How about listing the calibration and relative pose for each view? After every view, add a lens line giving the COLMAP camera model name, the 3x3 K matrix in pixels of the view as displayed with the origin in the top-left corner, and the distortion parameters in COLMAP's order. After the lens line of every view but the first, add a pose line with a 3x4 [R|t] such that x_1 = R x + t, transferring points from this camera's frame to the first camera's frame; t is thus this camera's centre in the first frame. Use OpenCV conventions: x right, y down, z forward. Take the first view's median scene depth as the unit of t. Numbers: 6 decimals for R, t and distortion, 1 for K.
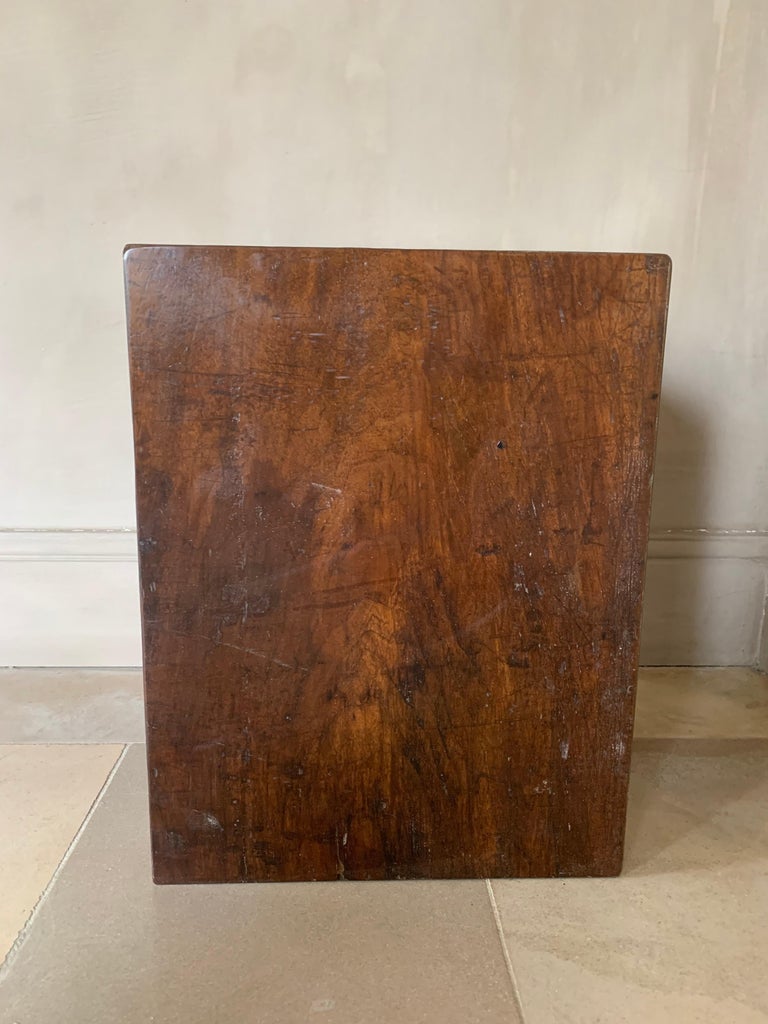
lens RADIAL K [[784.5, 0, 376.8], [0, 784.5, 504.1], [0, 0, 1]] dist [0.049111, -0.057372]
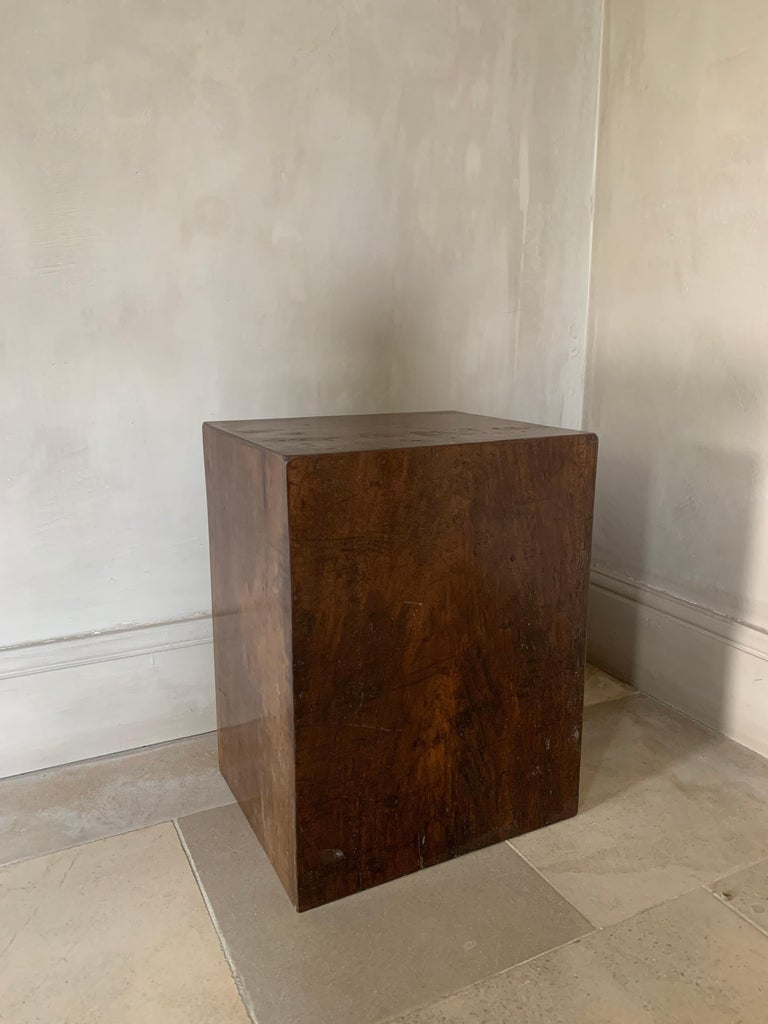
lens RADIAL K [[784.5, 0, 389.4], [0, 784.5, 507.2], [0, 0, 1]] dist [0.049111, -0.057372]
pose [[0.907599, -0.105010, 0.406493, -0.646268], [0.097677, 0.994461, 0.038811, -0.247449], [-0.408317, 0.004480, 0.912829, -0.293368]]
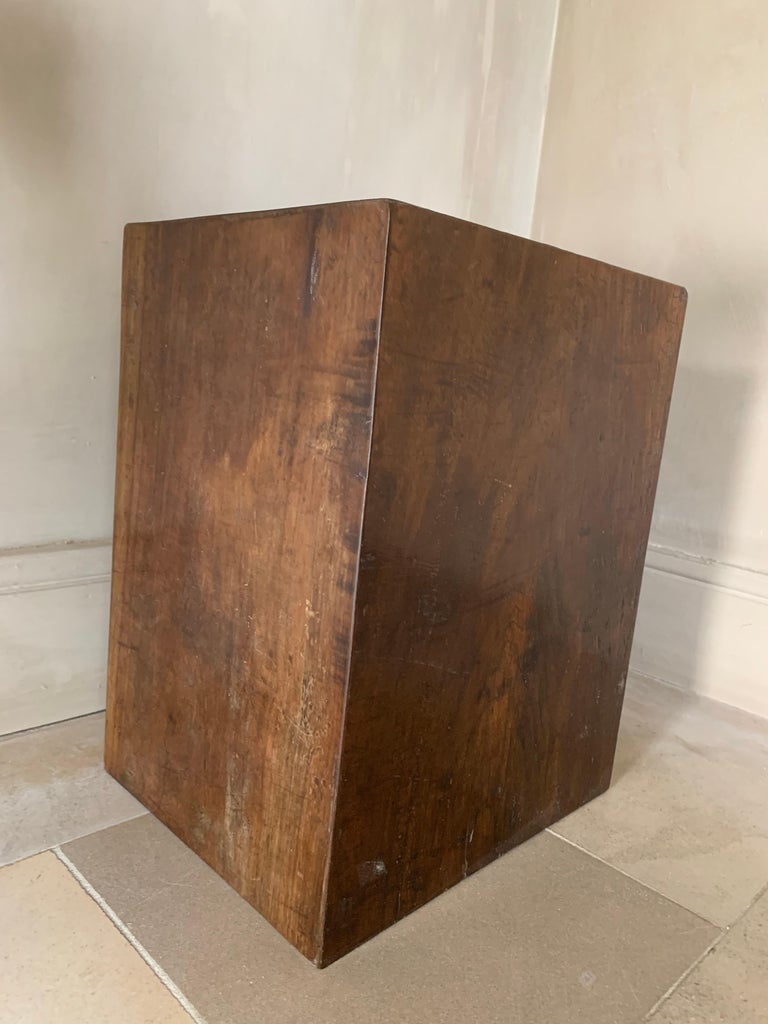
lens RADIAL K [[784.5, 0, 391.1], [0, 784.5, 506.2], [0, 0, 1]] dist [0.049111, -0.057372]
pose [[0.731956, -0.066934, 0.678056, -0.802294], [0.051533, 0.997751, 0.042863, -0.039639], [-0.679400, 0.003568, 0.733760, 0.357011]]
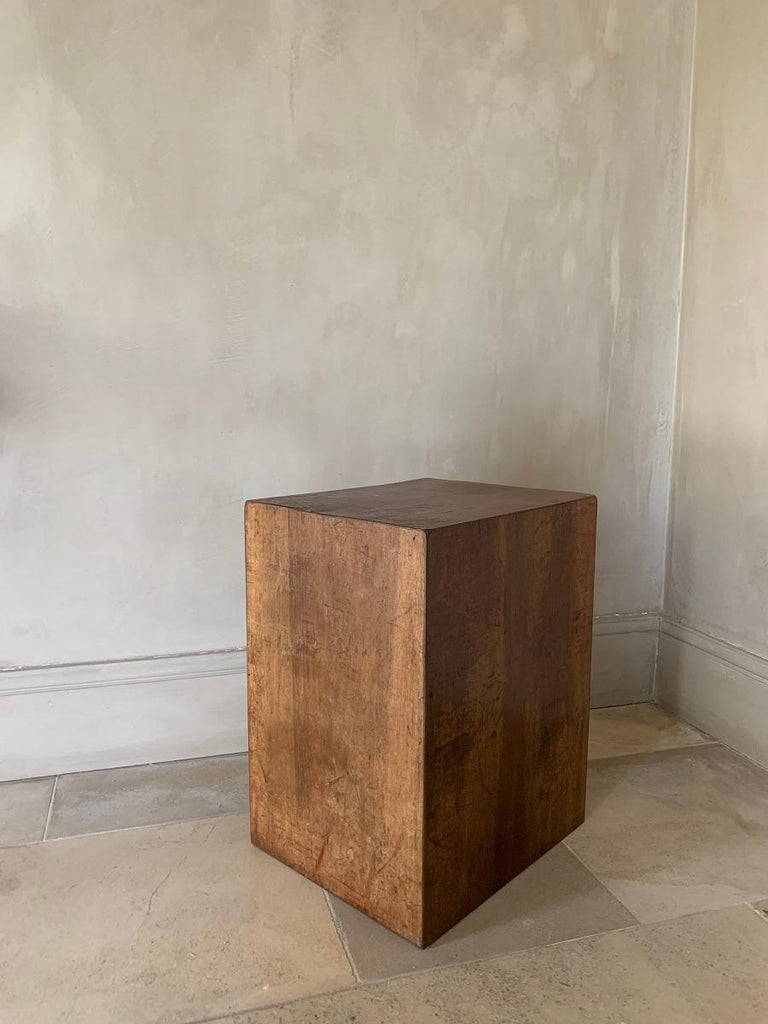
lens RADIAL K [[784.5, 0, 383.0], [0, 784.5, 505.3], [0, 0, 1]] dist [0.049111, -0.057372]
pose [[0.965739, -0.042550, 0.256003, -0.711704], [0.058150, 0.996864, -0.053677, -0.215710], [-0.252916, 0.066725, 0.965185, -0.644345]]
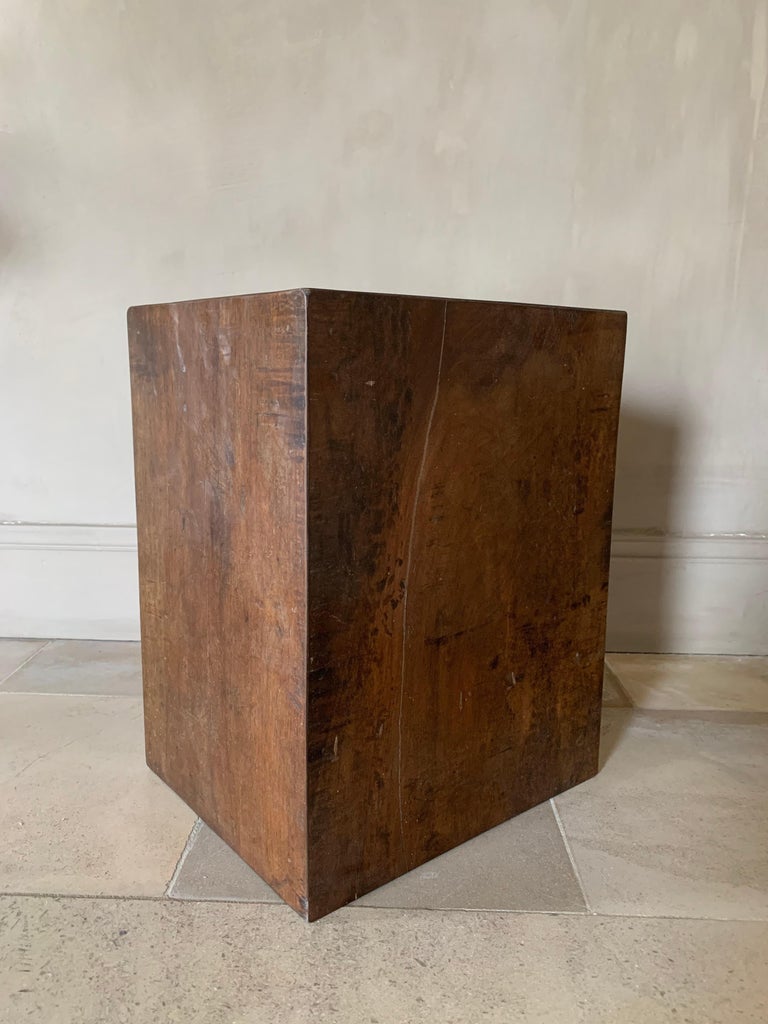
lens RADIAL K [[784.5, 0, 376.6], [0, 784.5, 506.0], [0, 0, 1]] dist [0.049111, -0.057372]
pose [[0.997741, 0.010983, -0.066276, -0.065075], [-0.012326, 0.999726, -0.019892, 0.035853], [0.066039, 0.020664, 0.997603, -0.296584]]
